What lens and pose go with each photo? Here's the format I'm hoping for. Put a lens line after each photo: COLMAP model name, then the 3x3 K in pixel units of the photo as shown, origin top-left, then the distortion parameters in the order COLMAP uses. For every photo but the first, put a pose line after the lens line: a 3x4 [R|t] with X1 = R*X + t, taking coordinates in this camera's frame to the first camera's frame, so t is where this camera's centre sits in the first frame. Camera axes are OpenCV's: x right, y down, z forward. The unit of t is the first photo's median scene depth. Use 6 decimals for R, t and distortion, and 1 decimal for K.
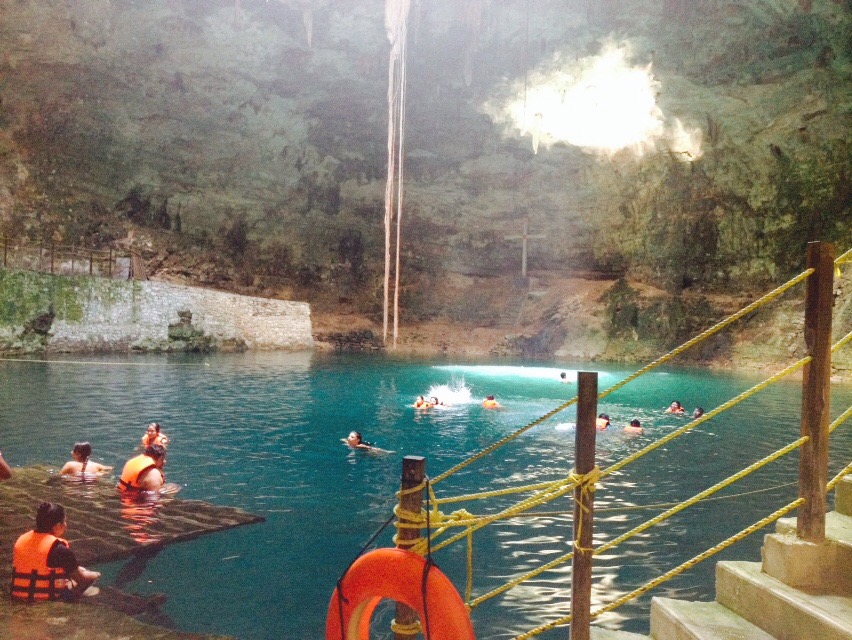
lens RADIAL K [[806.2, 0, 427.1], [0, 806.2, 321.6], [0, 0, 1]] dist [0.032524, 0.000000]
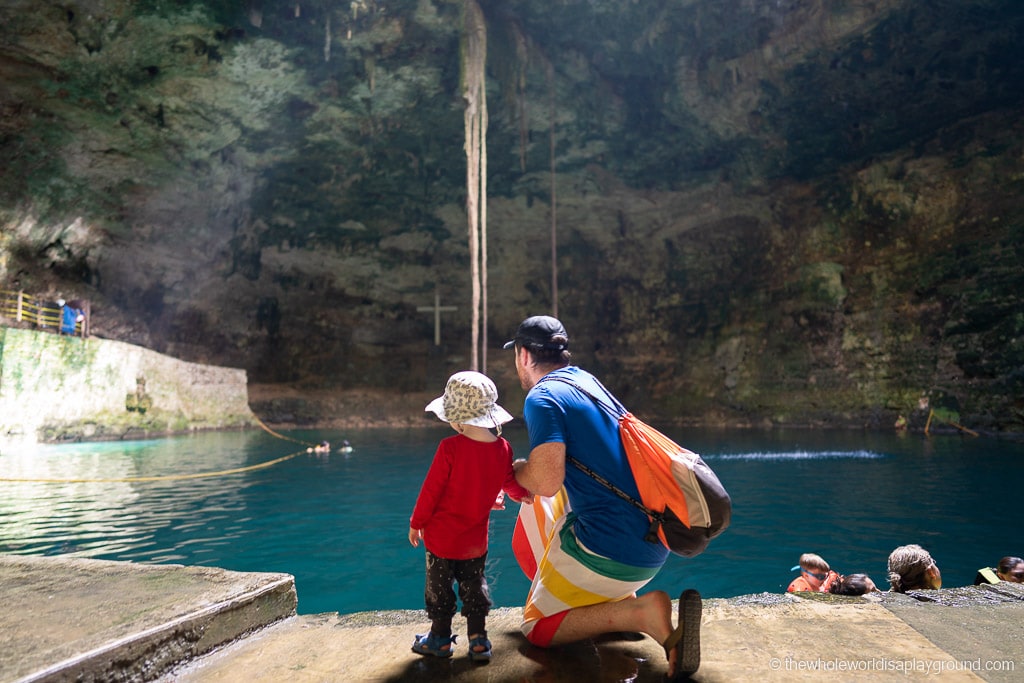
lens RADIAL K [[676.2, 0, 517.9], [0, 676.2, 342.7], [0, 0, 1]] dist [-0.042457, 0.045839]
pose [[0.873885, 0.005358, 0.486103, -0.274134], [0.034742, 0.996694, -0.073442, 0.014740], [-0.484890, 0.081068, 0.870810, 0.174320]]
